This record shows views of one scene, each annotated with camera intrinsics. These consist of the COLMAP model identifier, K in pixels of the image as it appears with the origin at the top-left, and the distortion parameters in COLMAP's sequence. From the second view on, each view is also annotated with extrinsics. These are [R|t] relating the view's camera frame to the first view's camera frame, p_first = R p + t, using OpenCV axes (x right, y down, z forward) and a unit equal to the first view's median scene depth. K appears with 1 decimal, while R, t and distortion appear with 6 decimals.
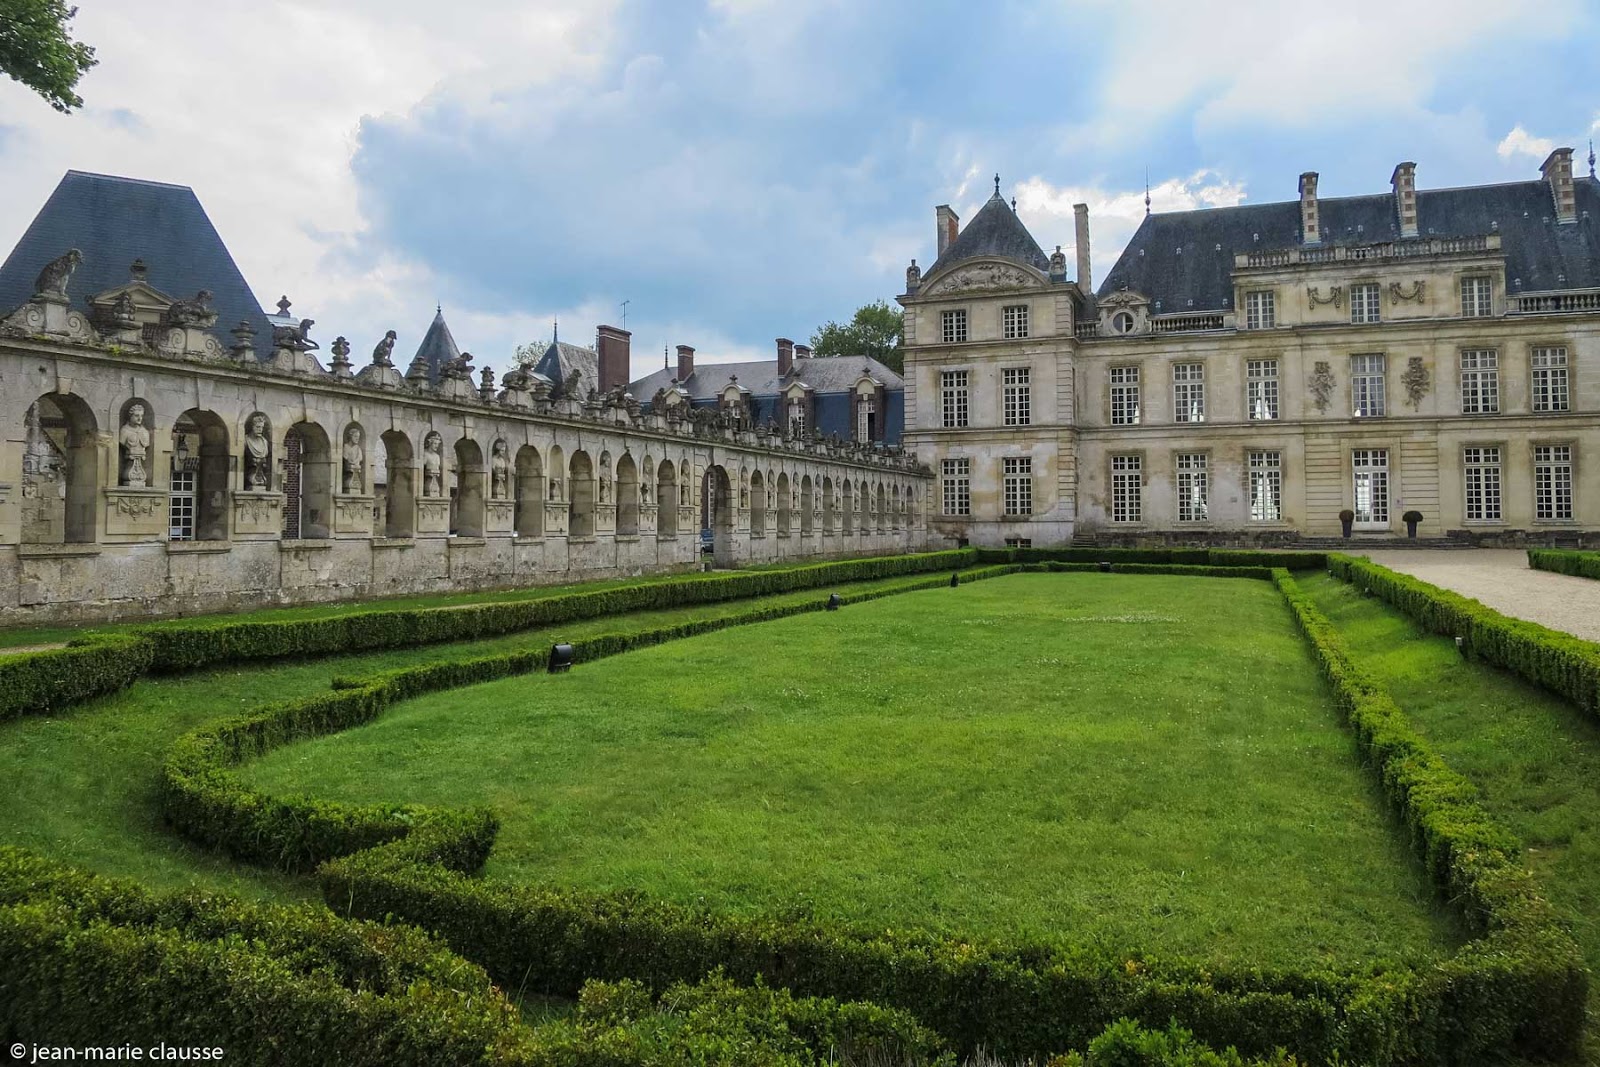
lens RADIAL K [[1147.7, 0, 804.3], [0, 1147.7, 470.2], [0, 0, 1]] dist [-0.050851, 0.006943]
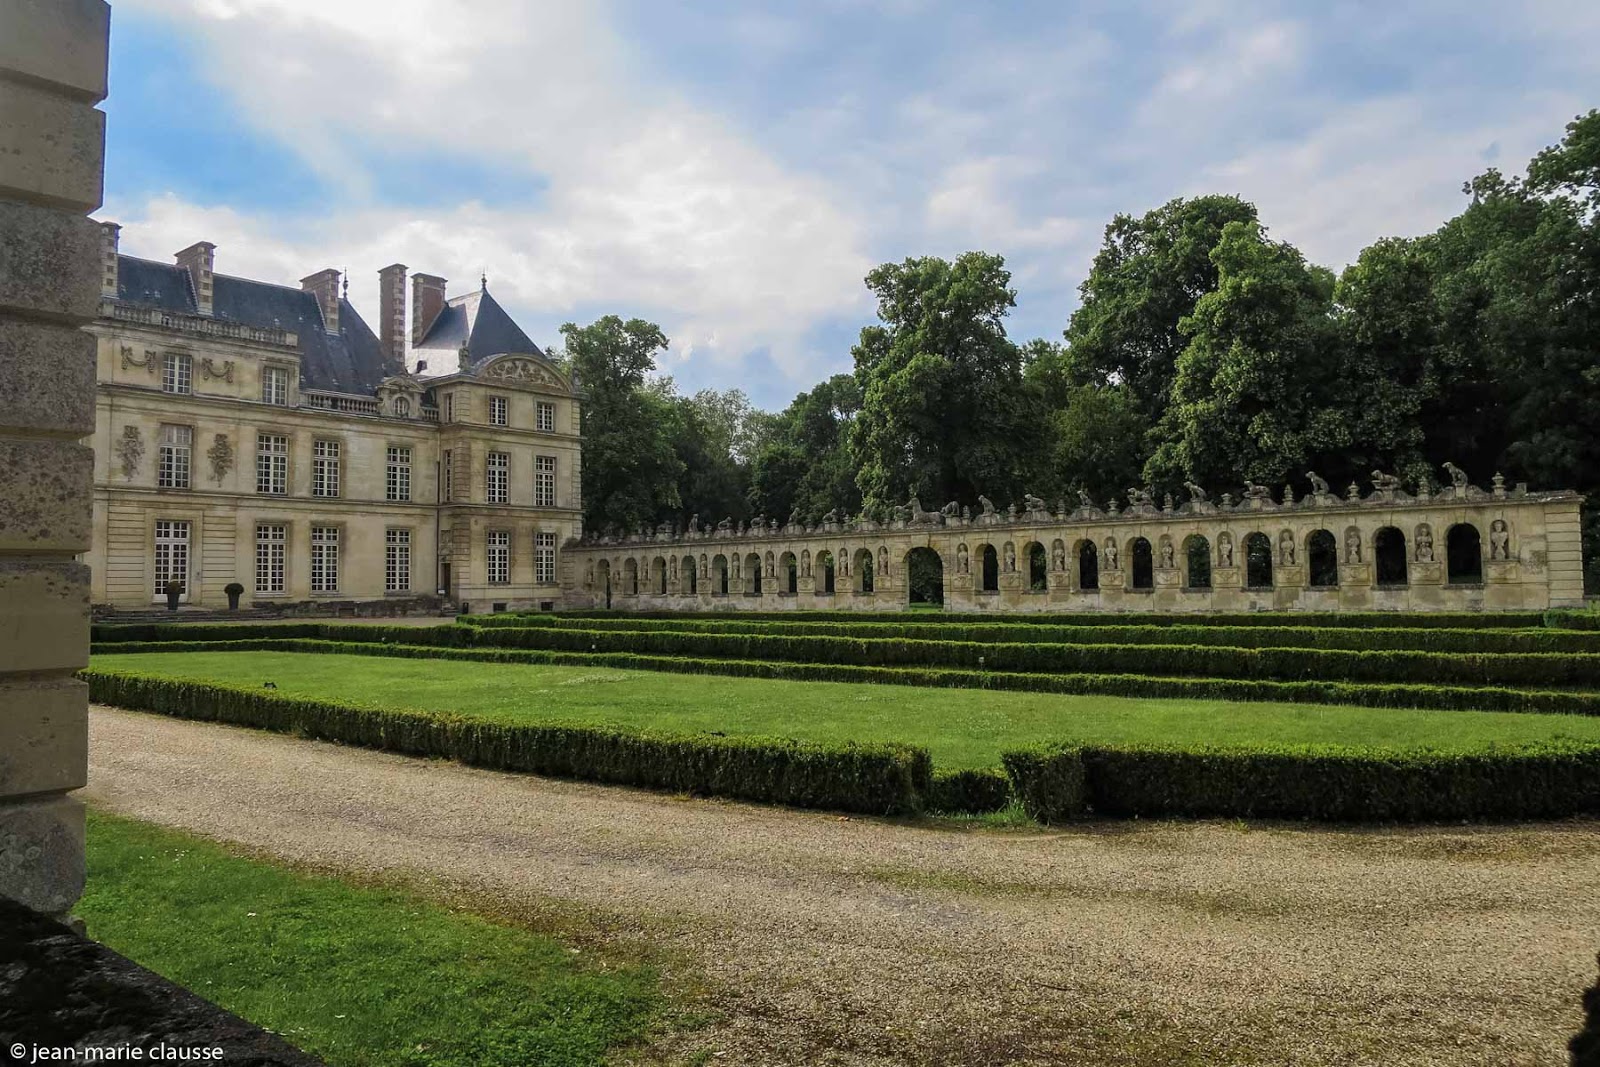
lens RADIAL K [[1147.4, 0, 820.3], [0, 1147.4, 530.8], [0, 0, 1]] dist [-0.063366, 0.009844]
pose [[0.294154, 0.047522, 0.954576, -0.270600], [-0.035599, 0.998615, -0.038745, 0.008161], [-0.955095, -0.022585, 0.295438, 0.170491]]
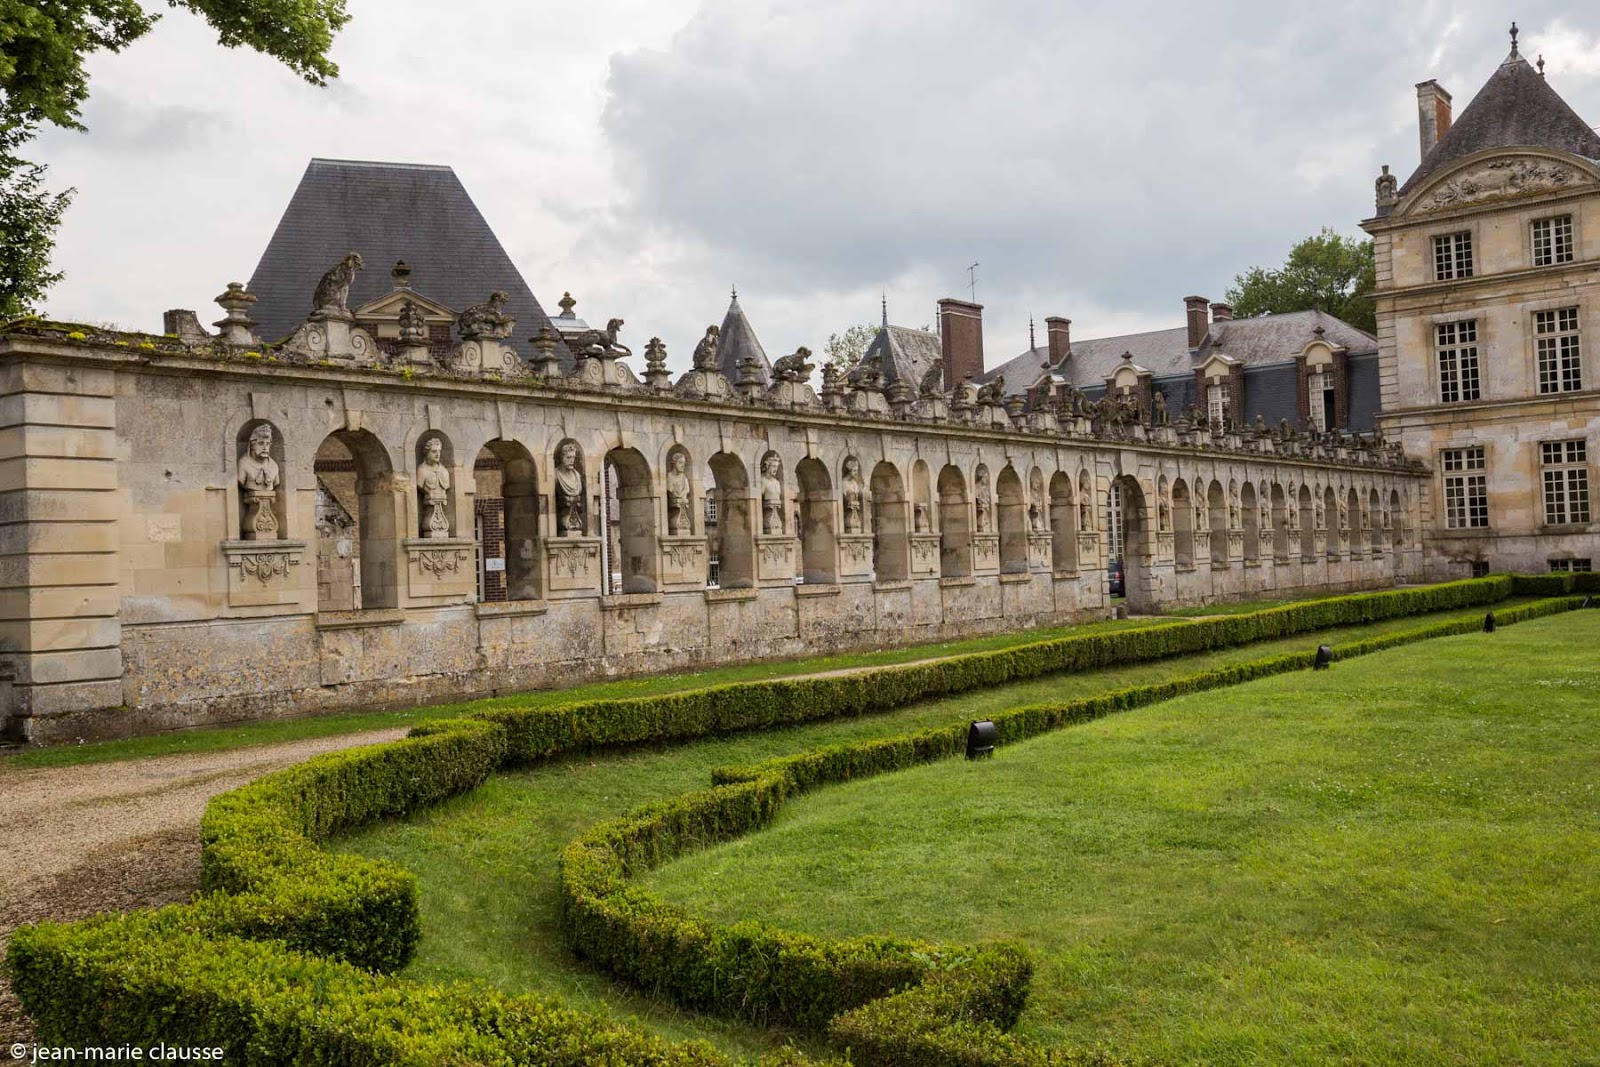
lens RADIAL K [[1517.3, 0, 800.0], [0, 1517.3, 533.5], [0, 0, 1]] dist [0.034407, -0.001902]
pose [[0.963817, -0.043240, -0.263034, -0.015243], [0.051266, 0.998403, 0.023724, -0.000494], [0.261588, -0.036350, 0.964495, 0.001052]]
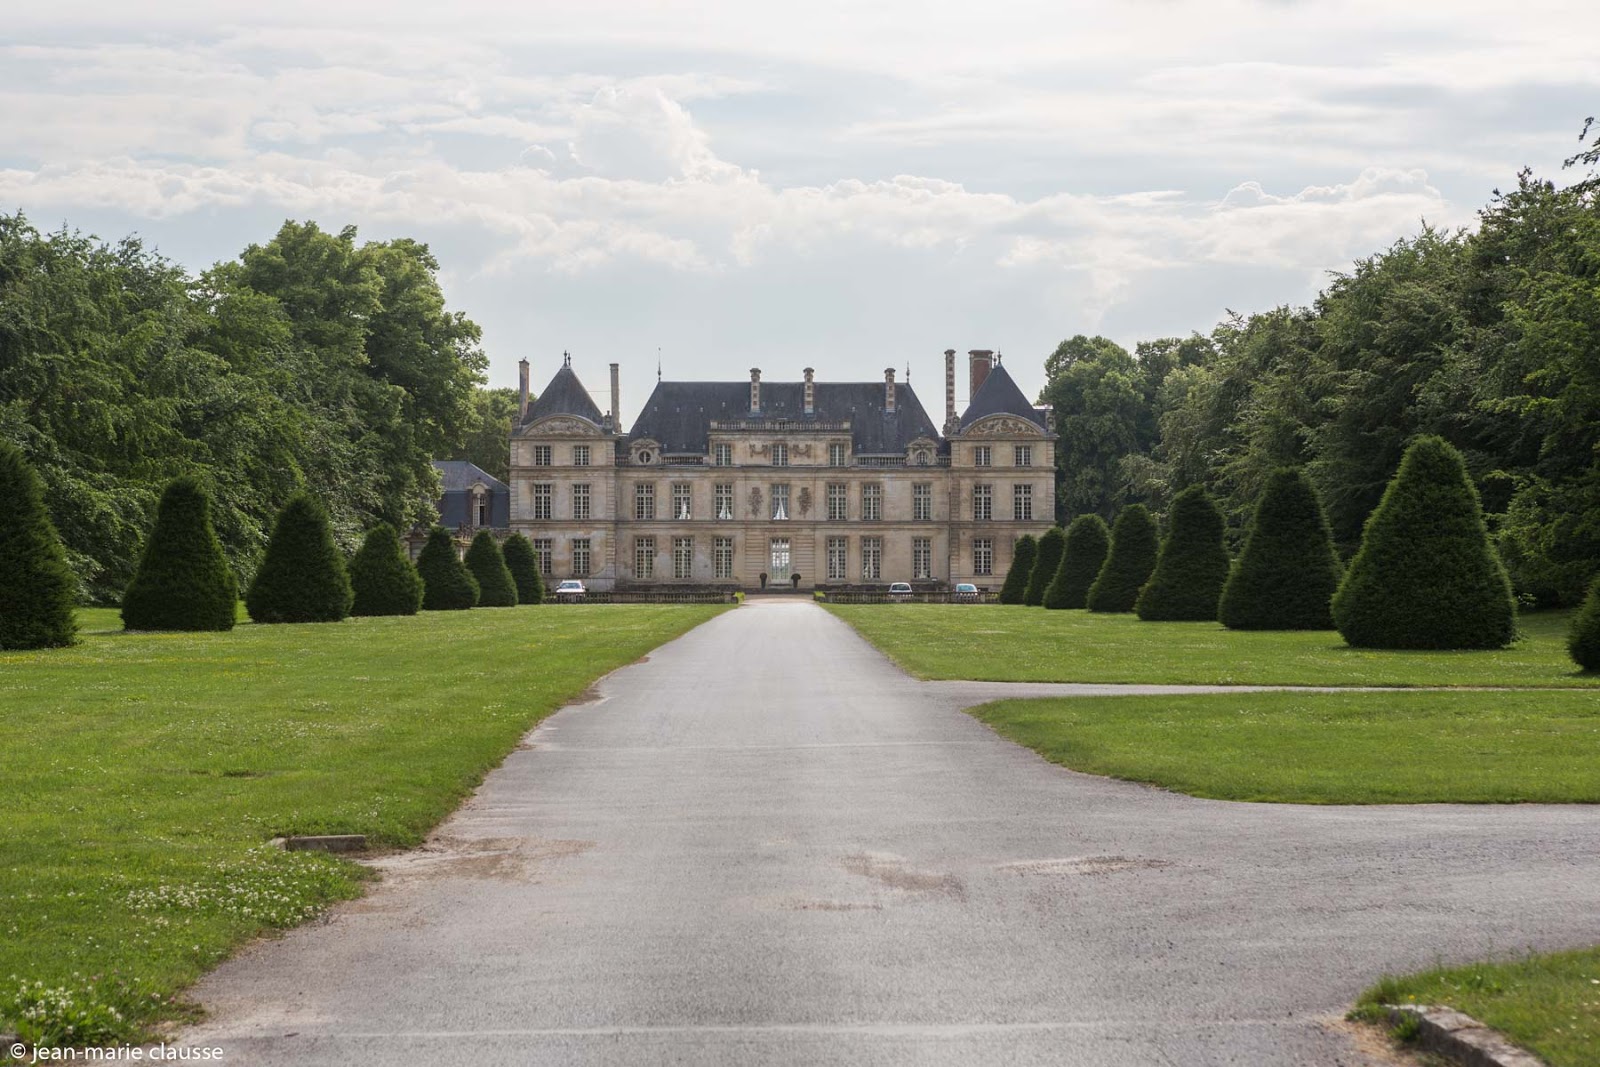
lens RADIAL K [[3069.2, 0, 800.0], [0, 3069.2, 533.5], [0, 0, 1]] dist [0.239843, 0.029339]
pose [[0.930058, 0.008191, 0.367322, -1.223786], [-0.022032, 0.999196, 0.033502, -0.186187], [-0.366752, -0.039252, 0.929490, -3.441962]]
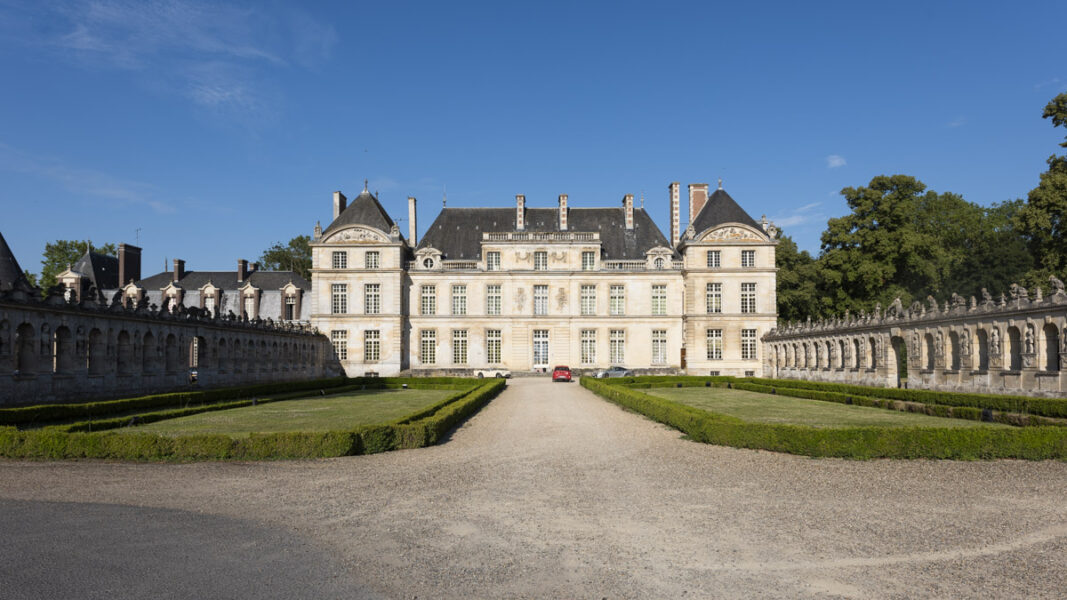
lens RADIAL K [[699.3, 0, 531.6], [0, 699.3, 342.4], [0, 0, 1]] dist [0.041002, -0.035061]
pose [[0.933713, 0.012864, 0.357792, 0.014938], [-0.019675, 0.999688, 0.015400, -0.015351], [-0.357482, -0.021419, 0.933674, -0.214324]]
